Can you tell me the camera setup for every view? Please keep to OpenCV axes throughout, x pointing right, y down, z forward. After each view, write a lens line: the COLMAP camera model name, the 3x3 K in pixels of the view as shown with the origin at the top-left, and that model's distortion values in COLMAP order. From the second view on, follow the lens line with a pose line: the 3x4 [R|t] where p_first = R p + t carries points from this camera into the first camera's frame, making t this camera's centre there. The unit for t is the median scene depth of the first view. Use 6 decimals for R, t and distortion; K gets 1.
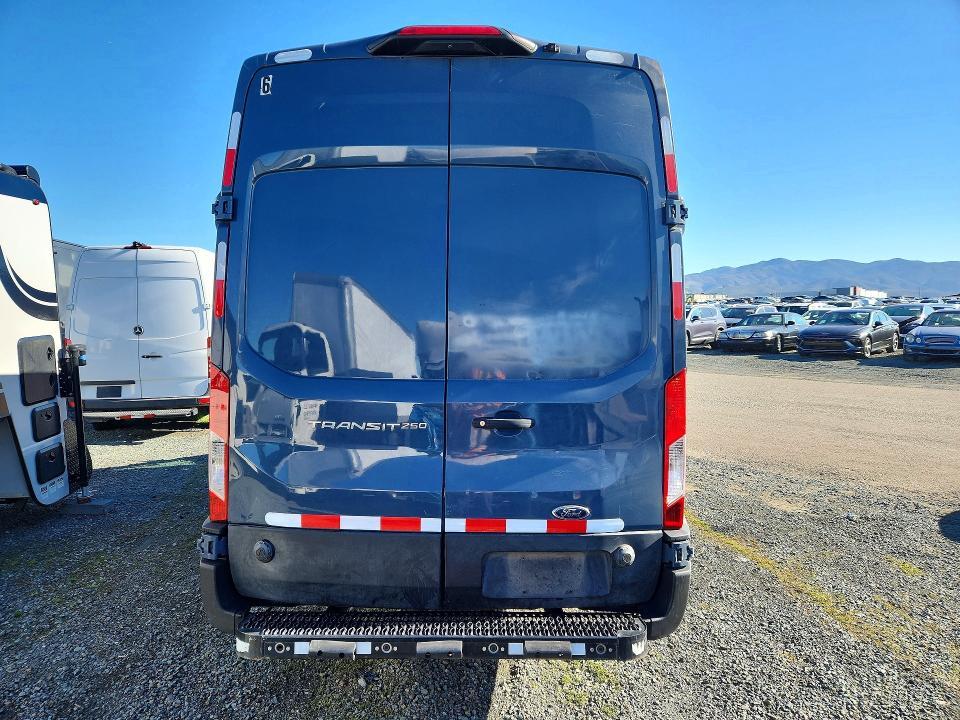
lens RADIAL K [[688.0, 0, 480.0], [0, 688.0, 360.0], [0, 0, 1]] dist [-0.003163, 0.000122]
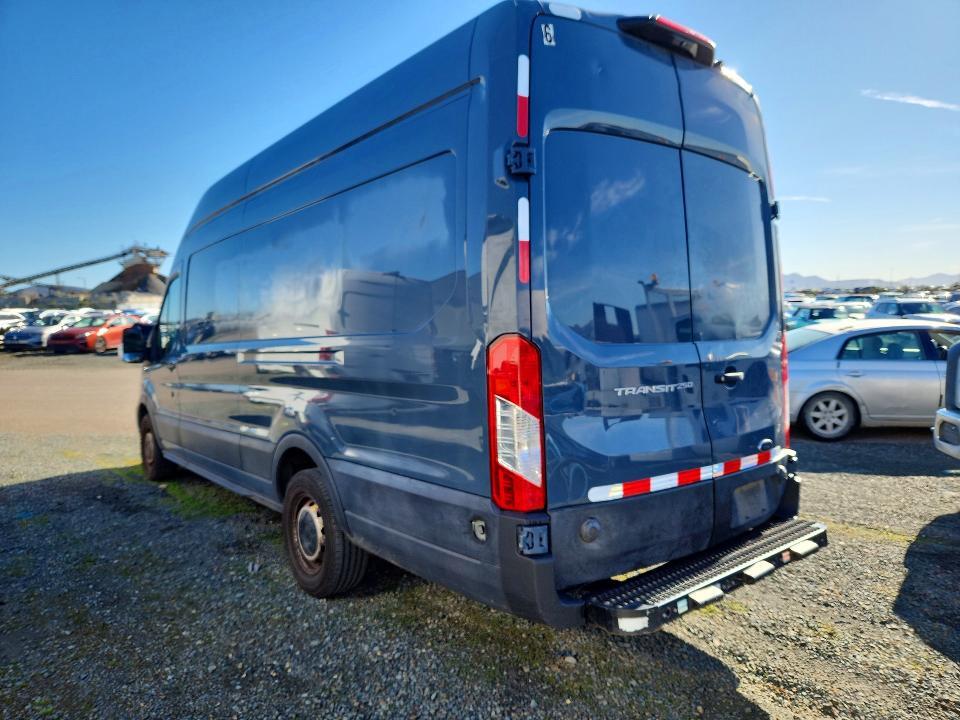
lens RADIAL K [[688.0, 0, 480.0], [0, 688.0, 360.0], [0, 0, 1]] dist [-0.003163, 0.000122]
pose [[0.779207, -0.050449, 0.624733, -1.013708], [0.060020, 0.998181, 0.005746, 0.031129], [-0.623886, 0.033019, 0.780818, 0.353527]]
